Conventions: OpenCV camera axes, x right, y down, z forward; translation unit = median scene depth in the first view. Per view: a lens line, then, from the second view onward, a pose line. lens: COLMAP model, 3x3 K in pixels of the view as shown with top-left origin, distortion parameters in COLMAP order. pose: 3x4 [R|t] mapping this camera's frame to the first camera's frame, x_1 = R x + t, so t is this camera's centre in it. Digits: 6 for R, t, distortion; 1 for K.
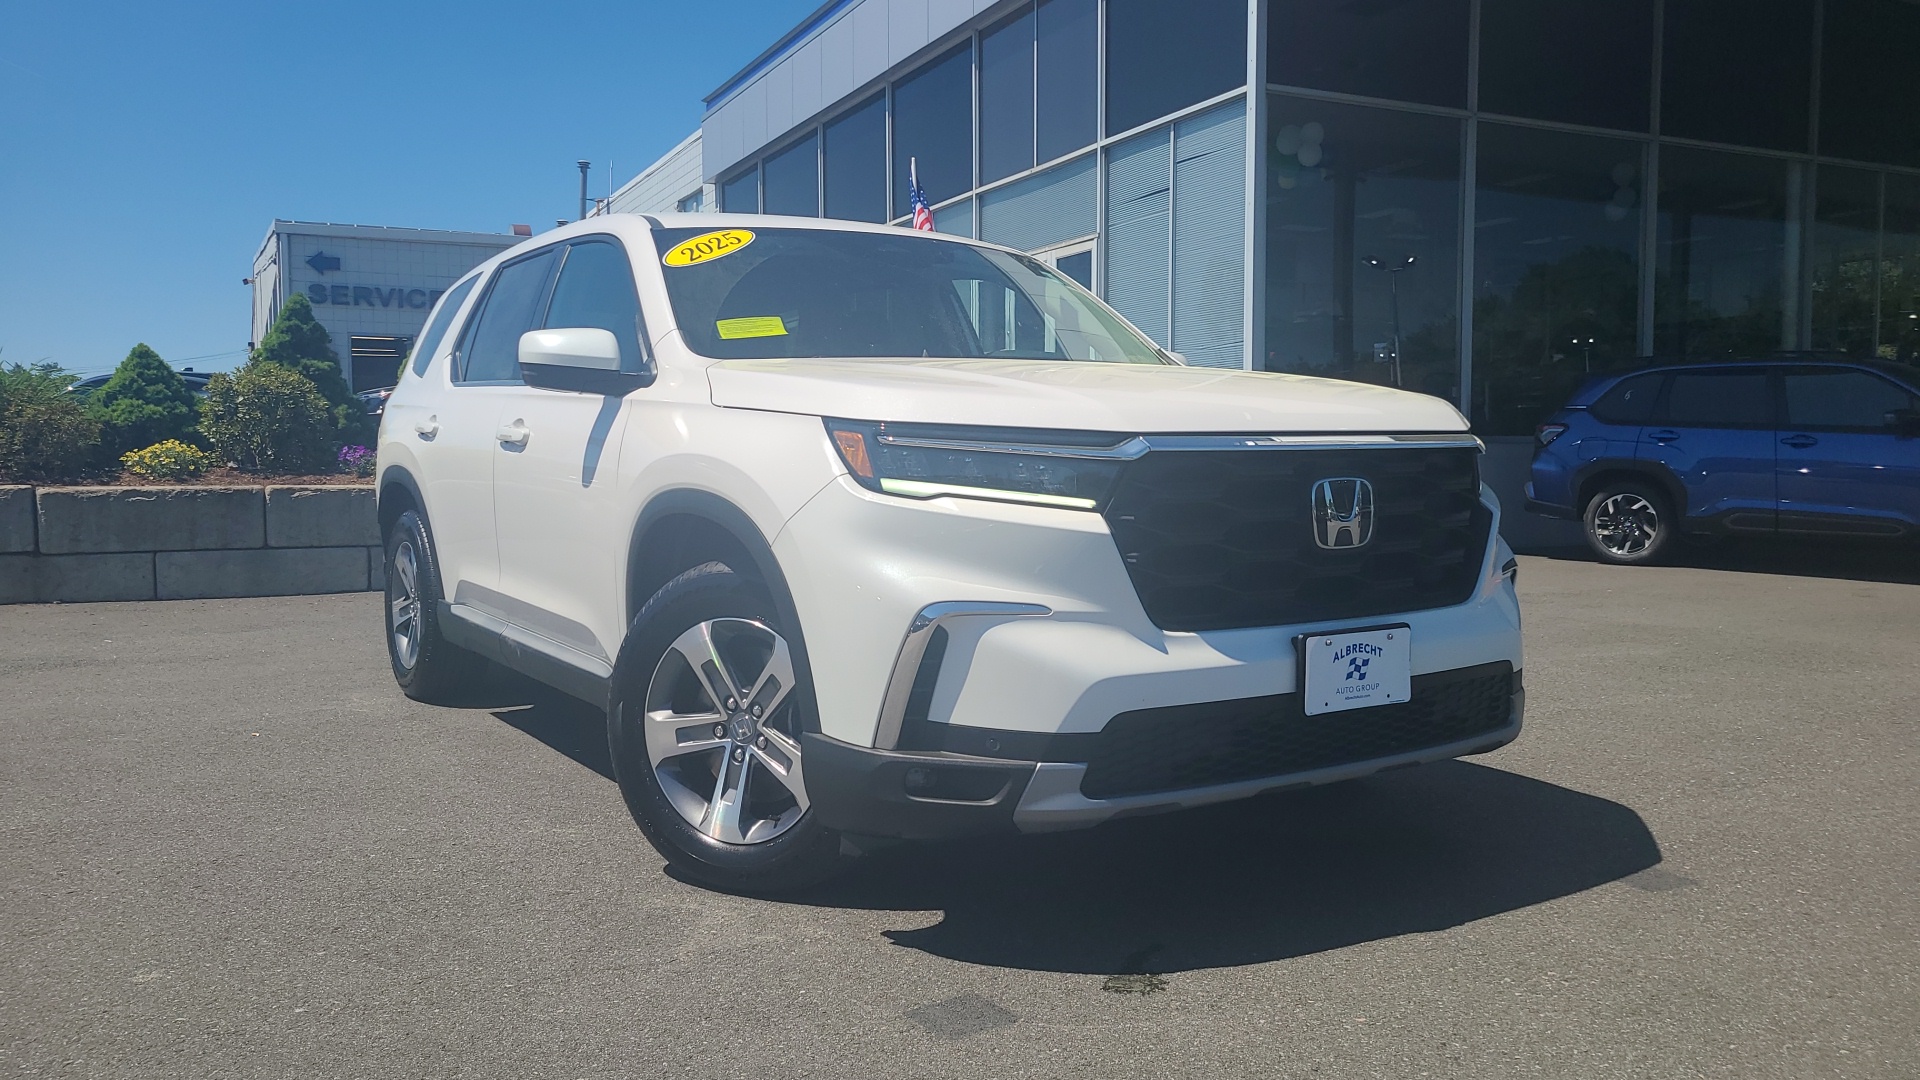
lens RADIAL K [[1488.7, 0, 904.1], [0, 1488.7, 538.7], [0, 0, 1]] dist [0.039665, -0.008229]
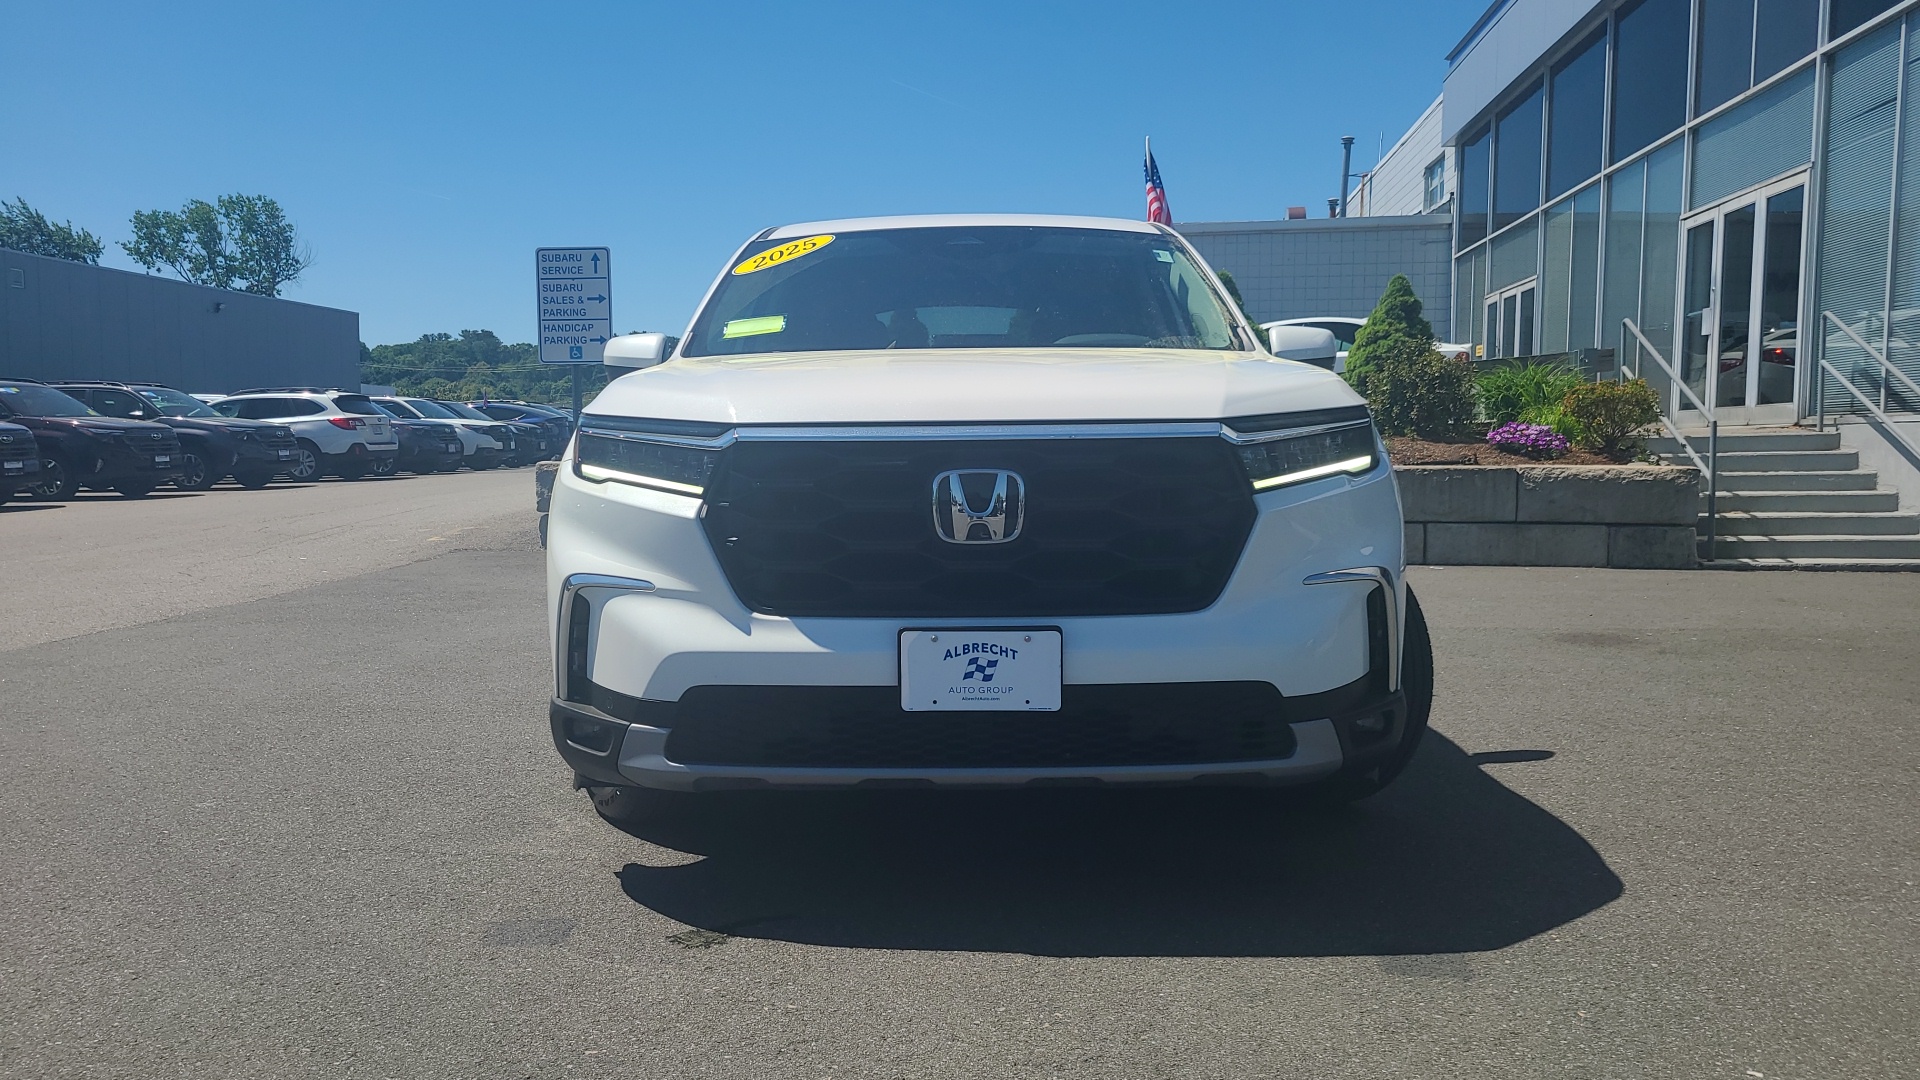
lens RADIAL K [[1454.2, 0, 896.4], [0, 1454.2, 574.0], [0, 0, 1]] dist [0.064910, -0.051881]
pose [[0.825663, 0.053406, -0.561629, 0.770464], [-0.031648, 0.998326, 0.048407, -0.016992], [0.563275, -0.022194, 0.825972, 0.200135]]
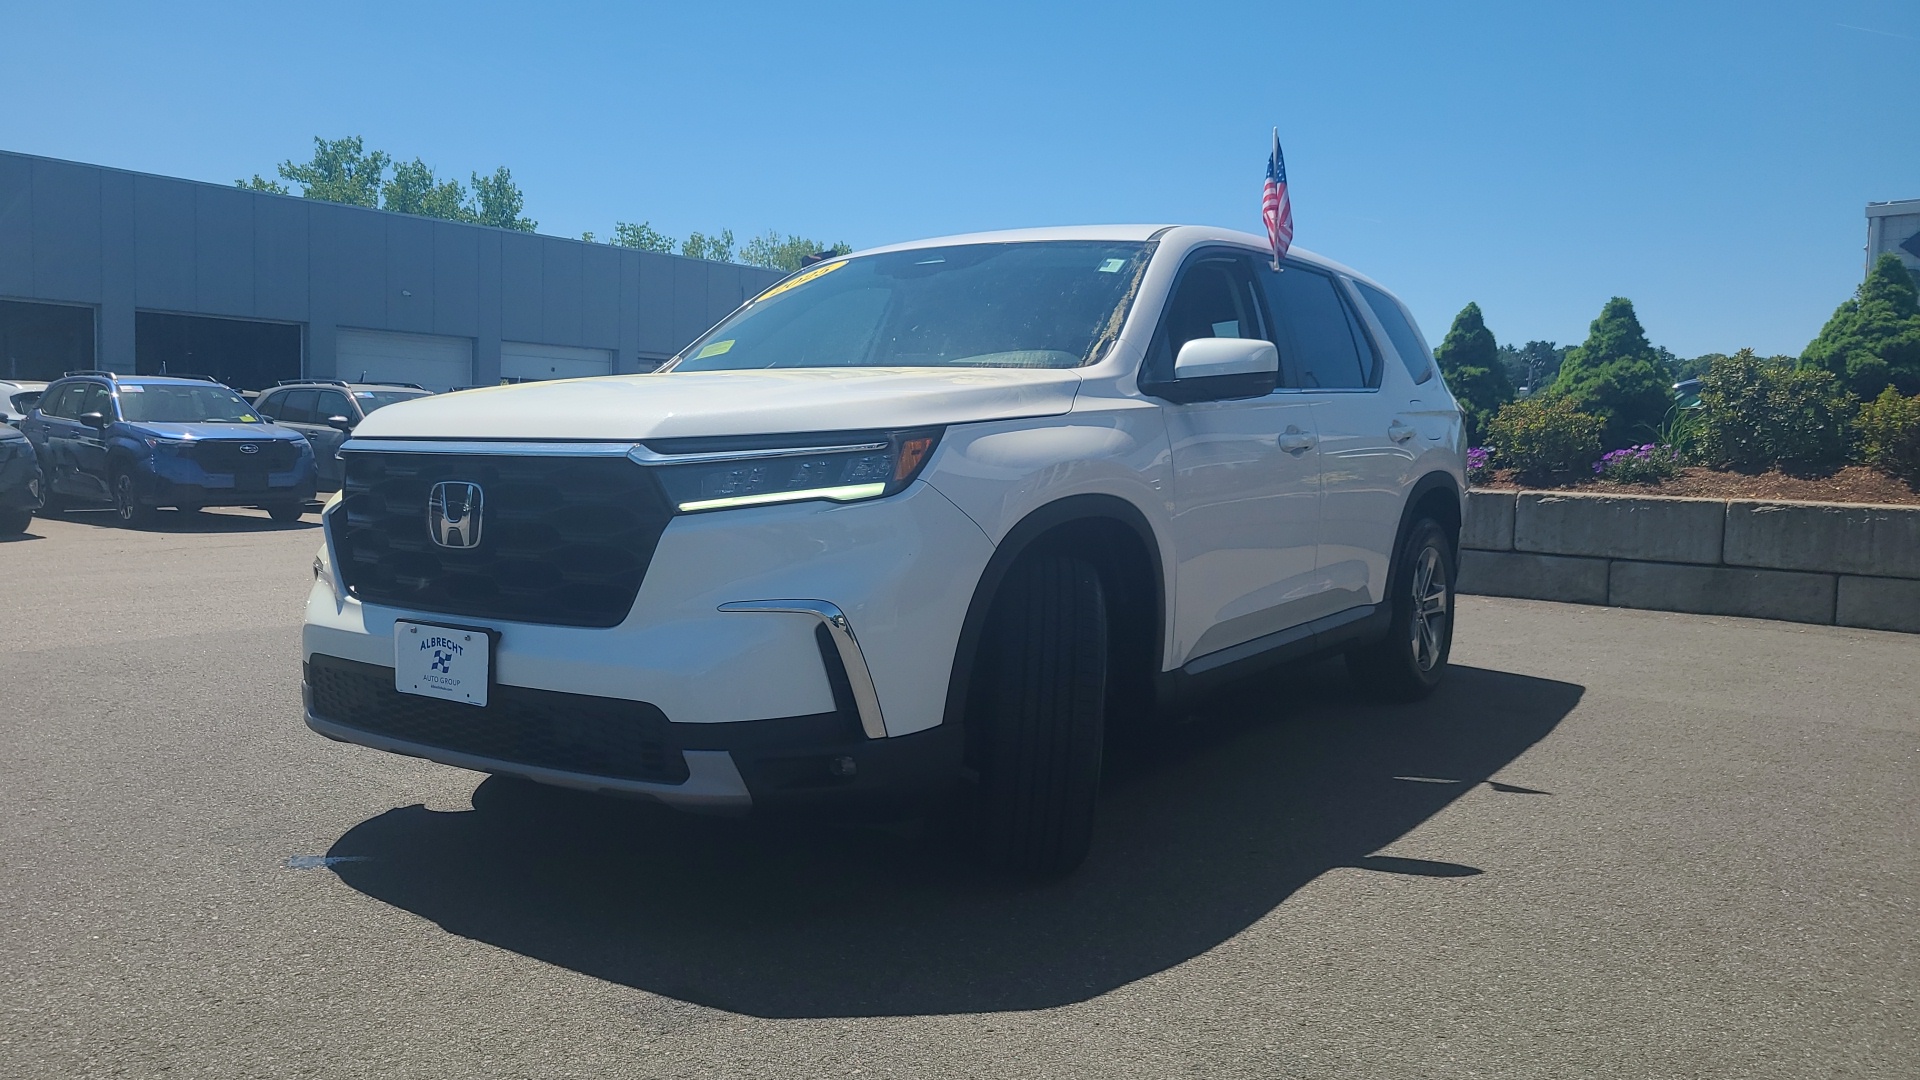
lens RADIAL K [[1464.4, 0, 844.1], [0, 1464.4, 537.8], [0, 0, 1]] dist [-0.001783, -0.004160]
pose [[0.359292, 0.068758, -0.930689, 1.350031], [-0.071186, 0.996396, 0.046131, -0.067553], [0.930506, 0.049678, 0.362891, 0.875484]]
